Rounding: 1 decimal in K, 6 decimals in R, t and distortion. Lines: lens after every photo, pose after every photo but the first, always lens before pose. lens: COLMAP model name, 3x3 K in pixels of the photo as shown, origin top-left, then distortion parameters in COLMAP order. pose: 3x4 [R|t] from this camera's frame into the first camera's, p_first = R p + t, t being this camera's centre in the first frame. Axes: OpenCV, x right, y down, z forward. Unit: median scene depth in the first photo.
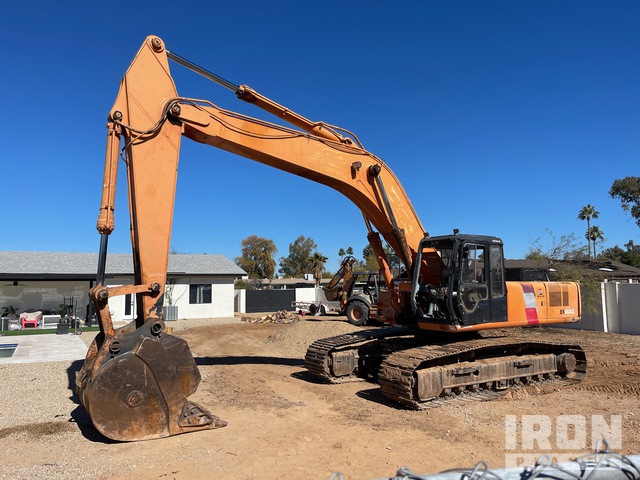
lens RADIAL K [[471.0, 0, 320.0], [0, 471.0, 240.0], [0, 0, 1]] dist [0.041290, -0.046778]
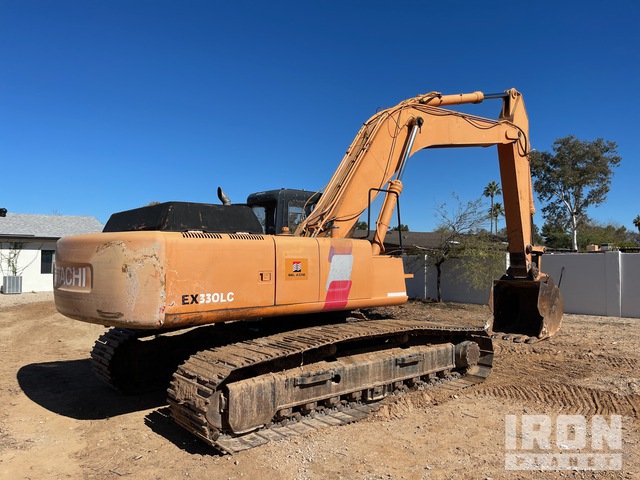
lens RADIAL K [[471.0, 0, 320.0], [0, 471.0, 240.0], [0, 0, 1]] dist [0.041290, -0.046778]
pose [[0.985132, 0.021539, 0.170442, 0.191715], [-0.031145, 0.998061, 0.053886, 0.059205], [-0.168951, -0.058393, 0.983893, 0.381565]]
